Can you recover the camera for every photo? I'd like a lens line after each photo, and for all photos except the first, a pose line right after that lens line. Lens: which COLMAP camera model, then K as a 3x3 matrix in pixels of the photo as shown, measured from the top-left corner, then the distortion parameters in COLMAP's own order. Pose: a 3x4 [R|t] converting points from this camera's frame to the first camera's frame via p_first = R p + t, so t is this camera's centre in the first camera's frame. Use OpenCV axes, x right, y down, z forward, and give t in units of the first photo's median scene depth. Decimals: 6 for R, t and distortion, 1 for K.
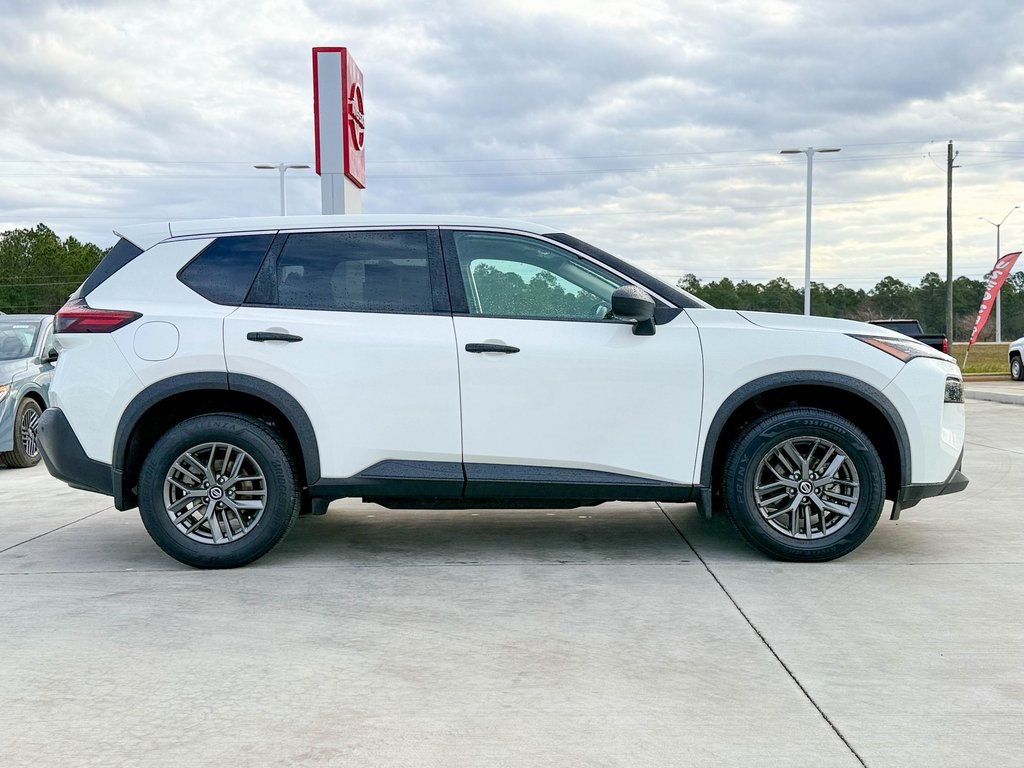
lens RADIAL K [[1039.3, 0, 512.0], [0, 1039.3, 384.0], [0, 0, 1]] dist [0.131941, -0.303312]
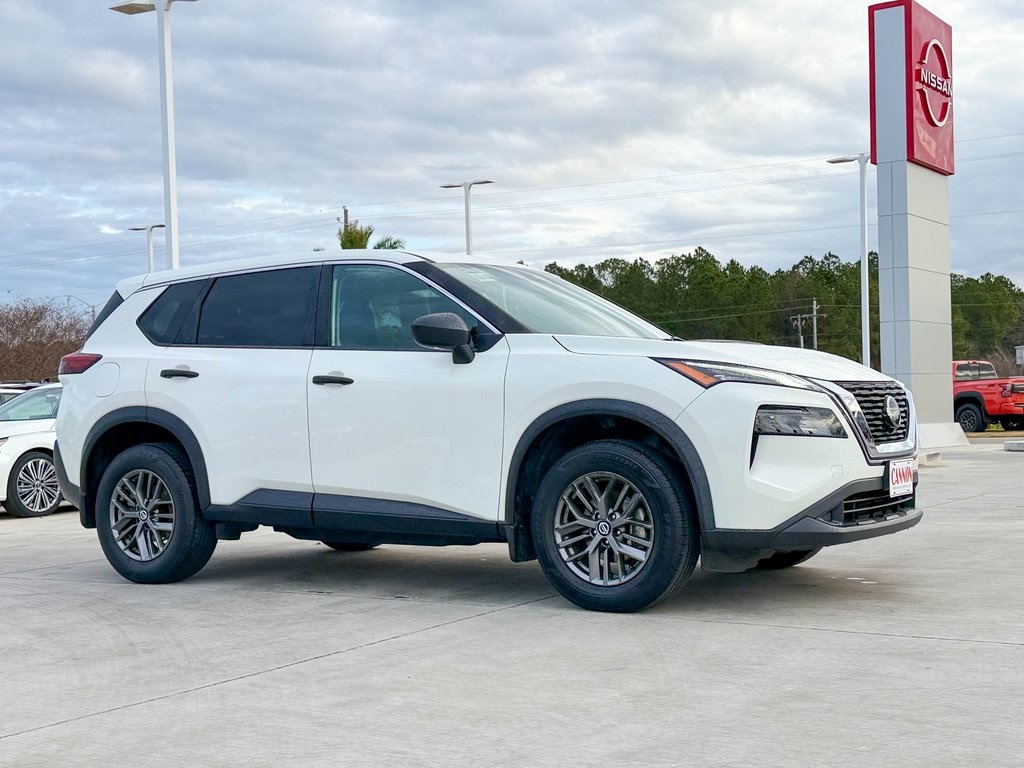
lens RADIAL K [[1382.7, 0, 512.0], [0, 1382.7, 384.0], [0, 0, 1]] dist [0.022134, 0.011624]
pose [[0.856524, -0.017226, -0.515819, 0.817807], [-0.003483, 0.999227, -0.039153, 0.021341], [0.516095, 0.035332, 0.855803, -0.062423]]
